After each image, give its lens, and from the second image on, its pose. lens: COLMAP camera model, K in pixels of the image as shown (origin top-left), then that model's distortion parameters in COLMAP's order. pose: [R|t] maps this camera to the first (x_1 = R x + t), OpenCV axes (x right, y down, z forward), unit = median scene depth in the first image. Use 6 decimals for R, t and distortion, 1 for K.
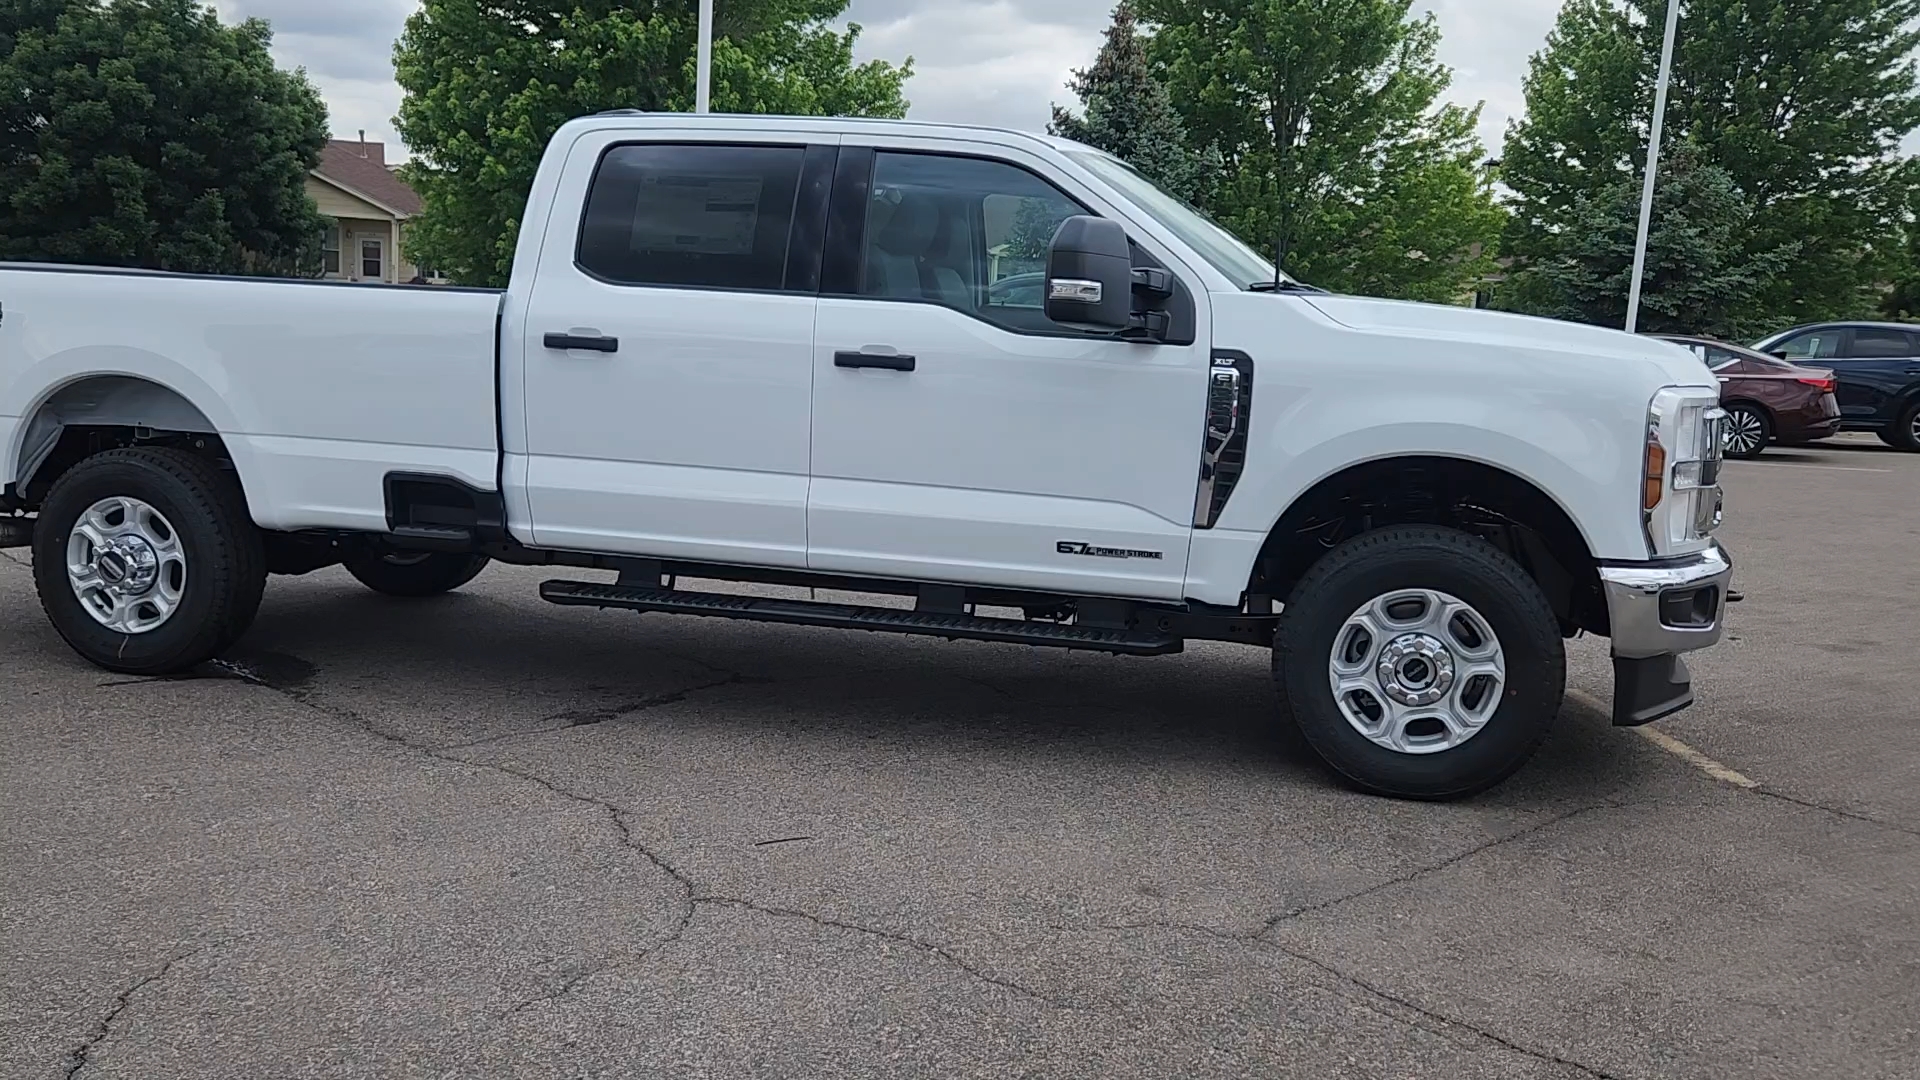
lens RADIAL K [[1617.7, 0, 954.7], [0, 1617.7, 539.0], [0, 0, 1]] dist [0.025654, -0.000078]
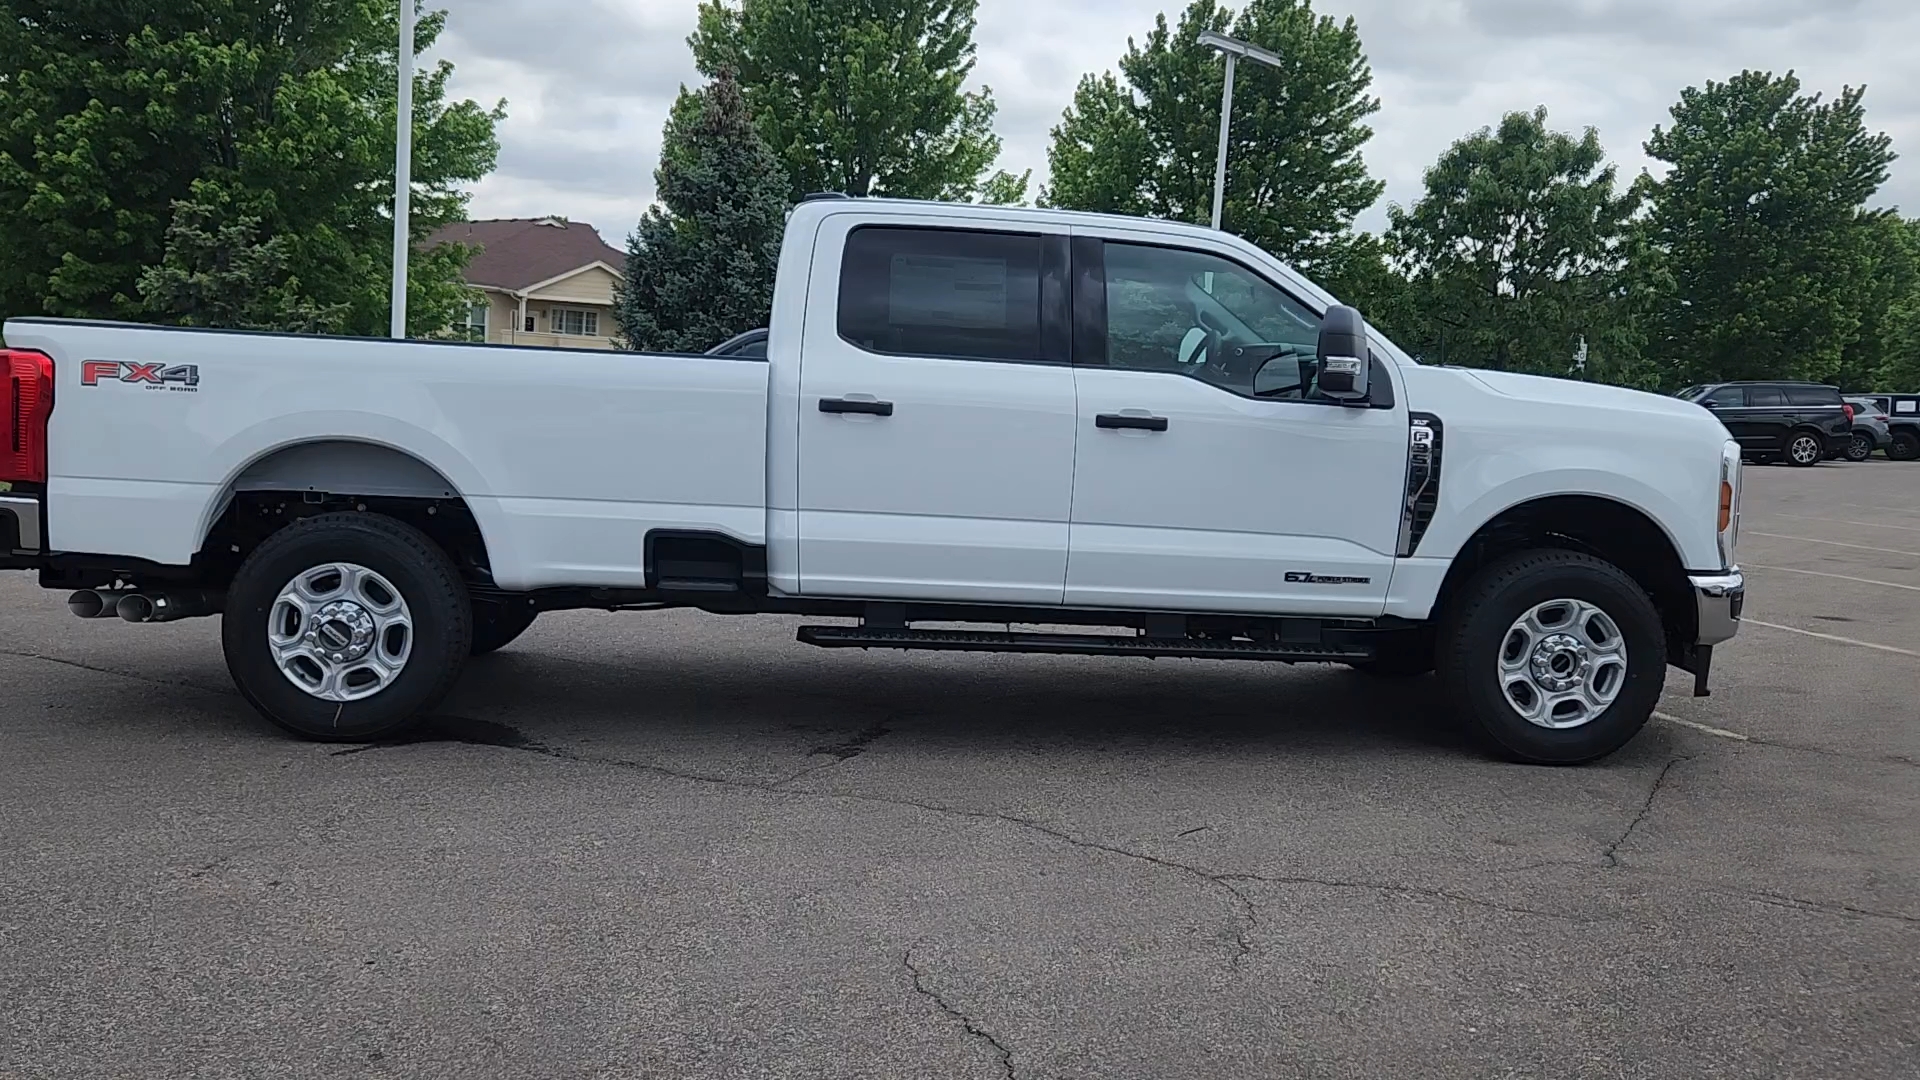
lens RADIAL K [[1617.3, 0, 958.1], [0, 1617.3, 540.1], [0, 0, 1]] dist [0.020325, 0.018247]
pose [[0.947593, -0.028576, 0.318199, -0.482303], [0.036761, 0.999129, -0.019749, -0.006599], [-0.317357, 0.030412, 0.947818, -0.052934]]
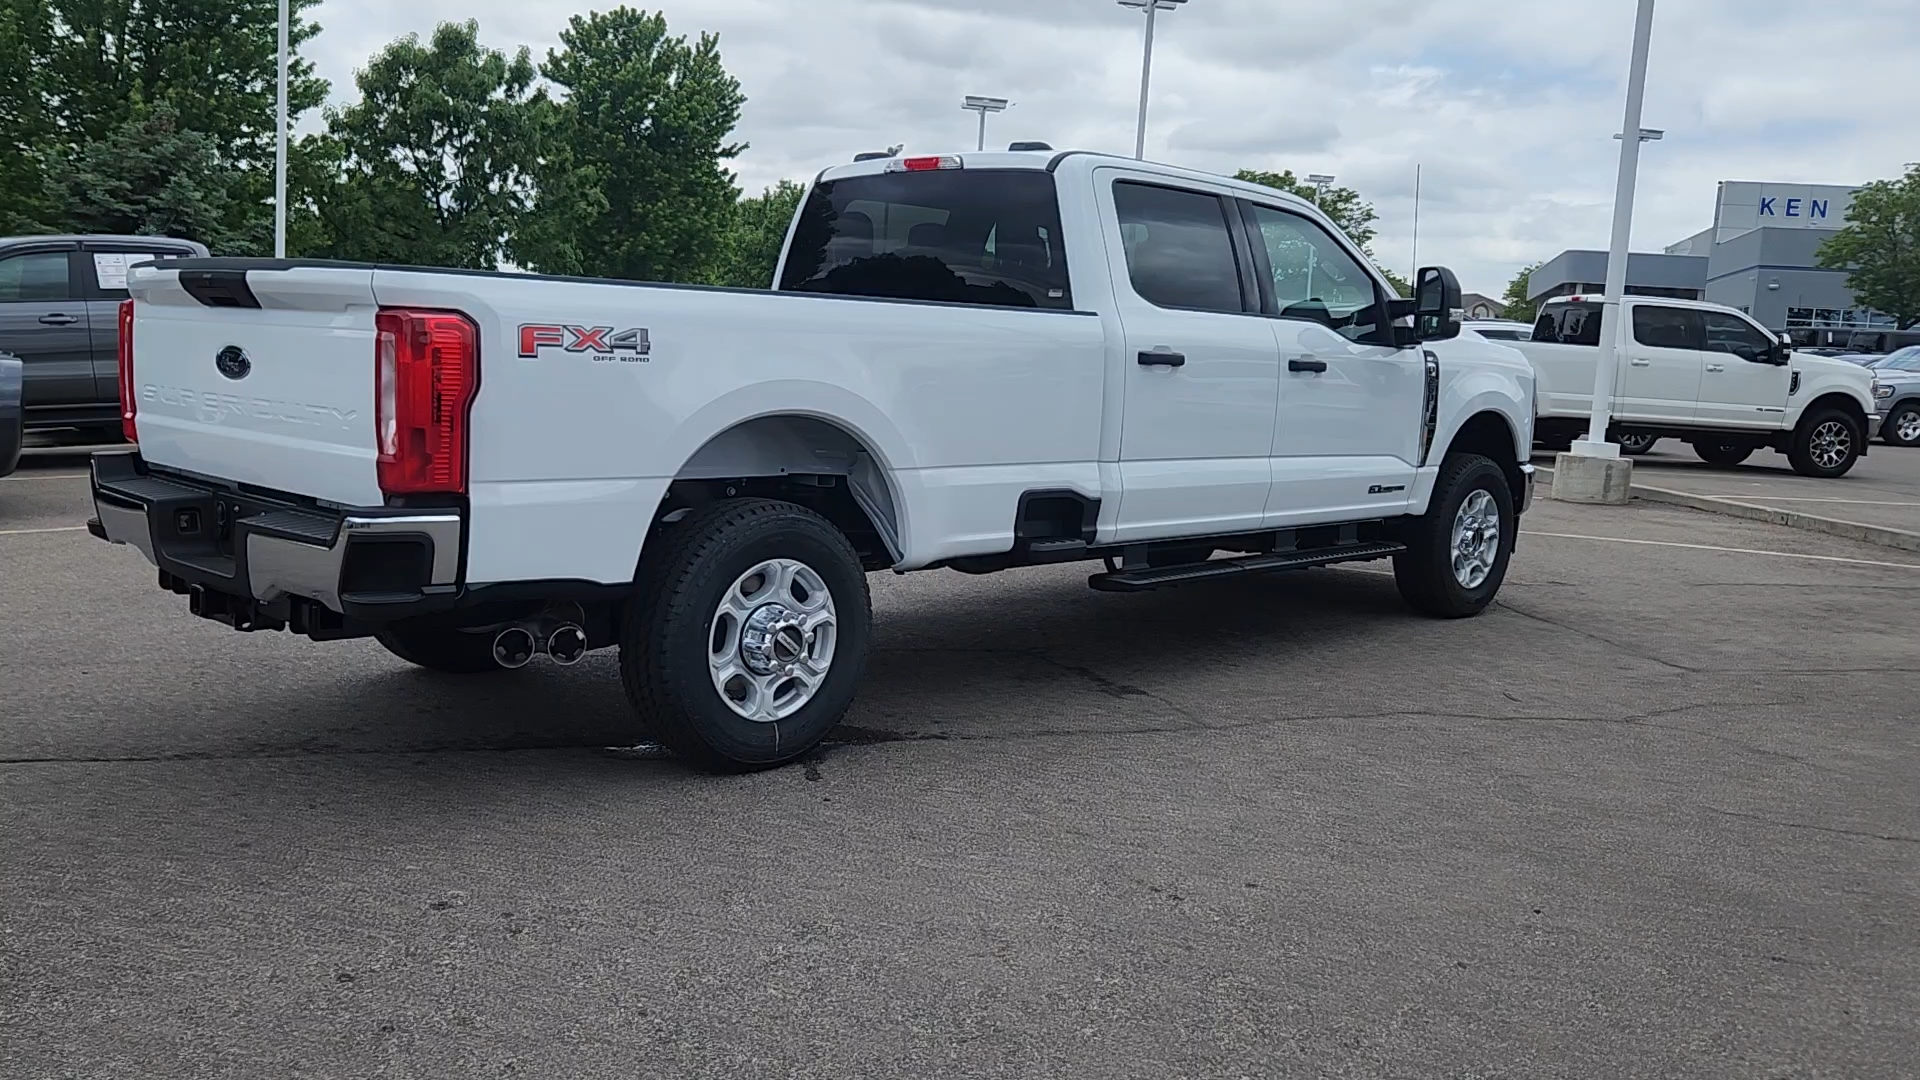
lens RADIAL K [[1617.7, 0, 954.7], [0, 1617.7, 539.0], [0, 0, 1]] dist [0.025654, -0.000078]
pose [[0.503509, -0.127025, 0.854601, -1.211213], [0.101900, 0.990961, 0.087256, -0.102514], [-0.857960, 0.043150, 0.511901, 0.508919]]
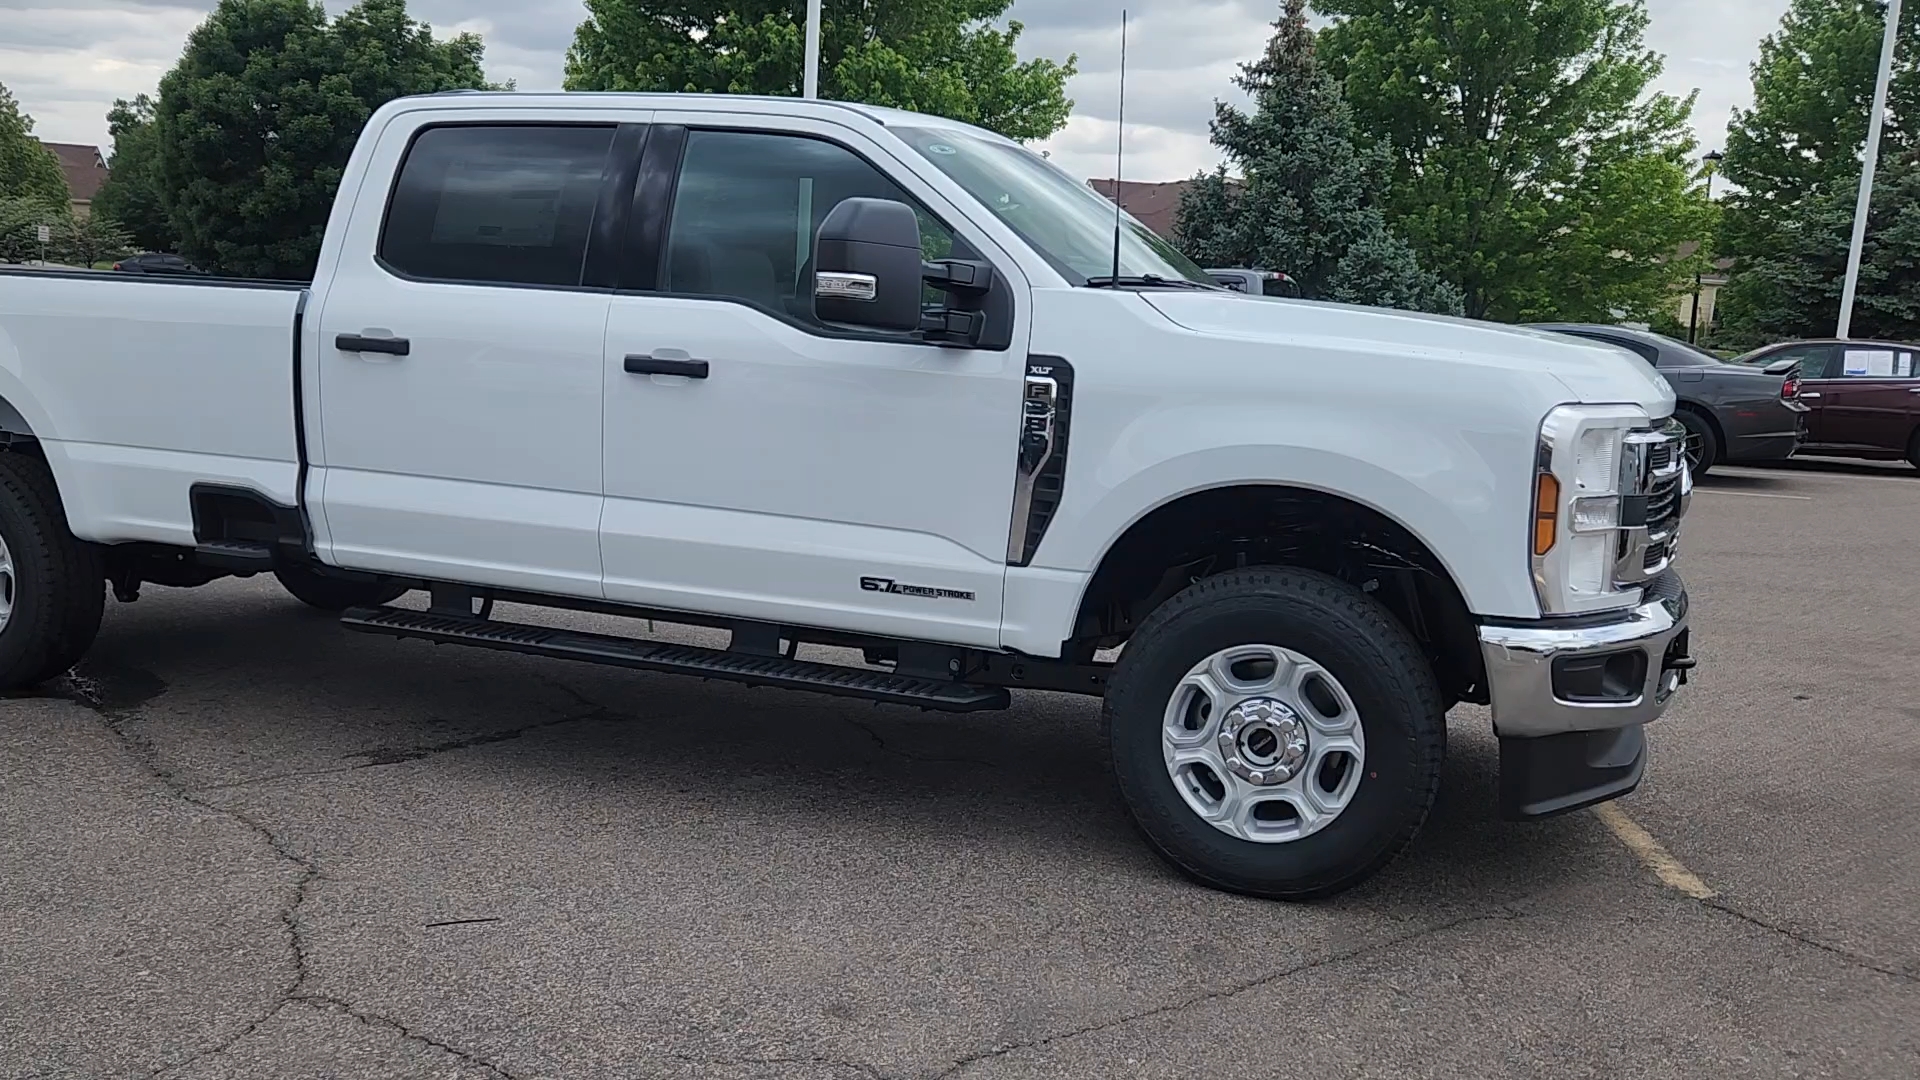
lens RADIAL K [[1617.3, 0, 958.1], [0, 1617.3, 540.1], [0, 0, 1]] dist [0.020325, 0.018247]
pose [[0.991356, 0.018710, -0.129856, 0.199868], [-0.018945, 0.999820, -0.000574, -0.016307], [0.129822, 0.003029, 0.991533, 0.132531]]
